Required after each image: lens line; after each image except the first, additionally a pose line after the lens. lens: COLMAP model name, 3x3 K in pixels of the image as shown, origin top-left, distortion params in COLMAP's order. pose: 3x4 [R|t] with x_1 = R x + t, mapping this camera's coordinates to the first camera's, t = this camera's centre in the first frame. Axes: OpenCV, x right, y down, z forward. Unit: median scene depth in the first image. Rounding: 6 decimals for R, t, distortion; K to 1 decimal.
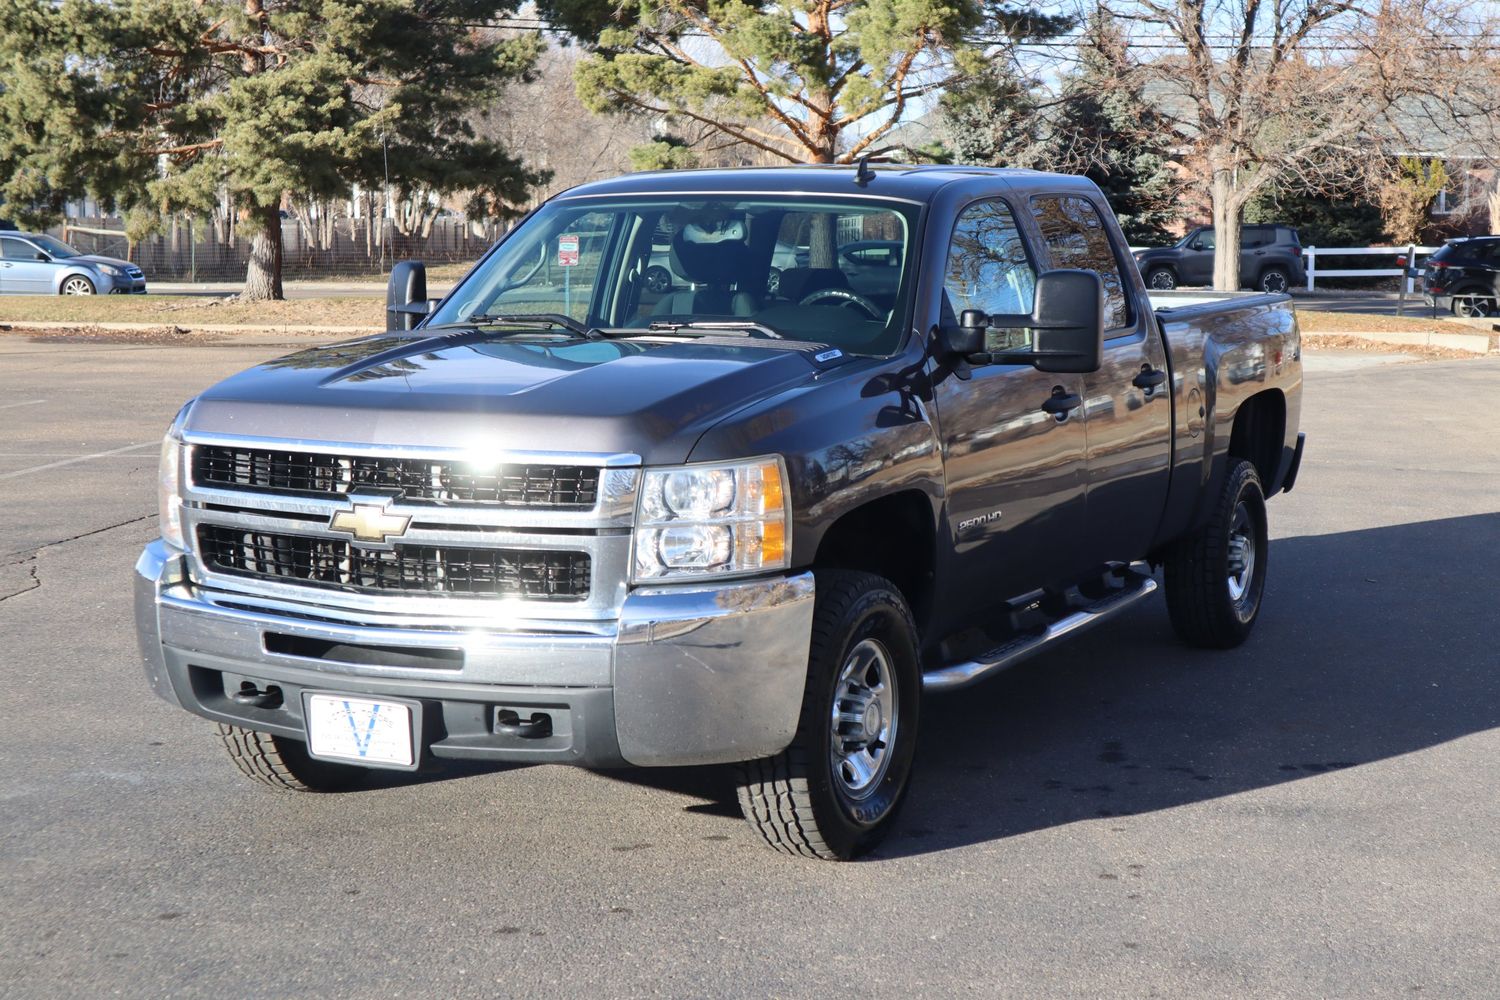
lens RADIAL K [[2389.0, 0, 753.2], [0, 2389.0, 475.1], [0, 0, 1]] dist [0.010794, -0.000964]
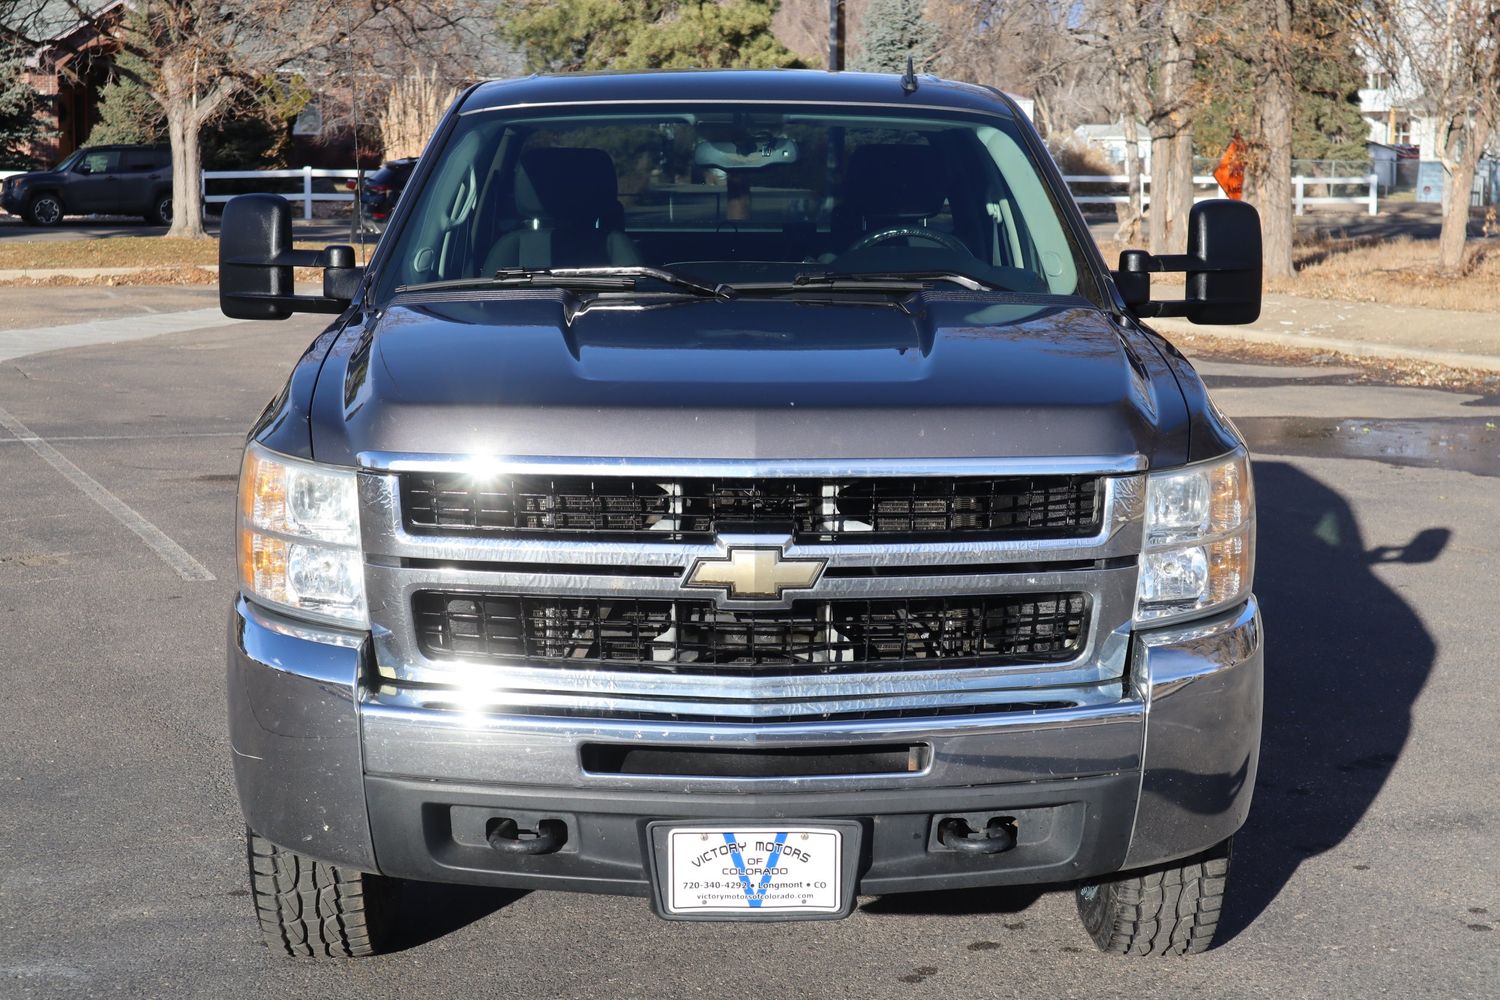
lens RADIAL K [[2560.4, 0, 775.2], [0, 2560.4, 493.7], [0, 0, 1]] dist [-0.029150, 0.135981]
pose [[0.882093, -0.059596, 0.467290, -0.473637], [0.045196, 0.998096, 0.041977, -0.032041], [-0.468902, -0.015908, 0.883107, 0.323730]]
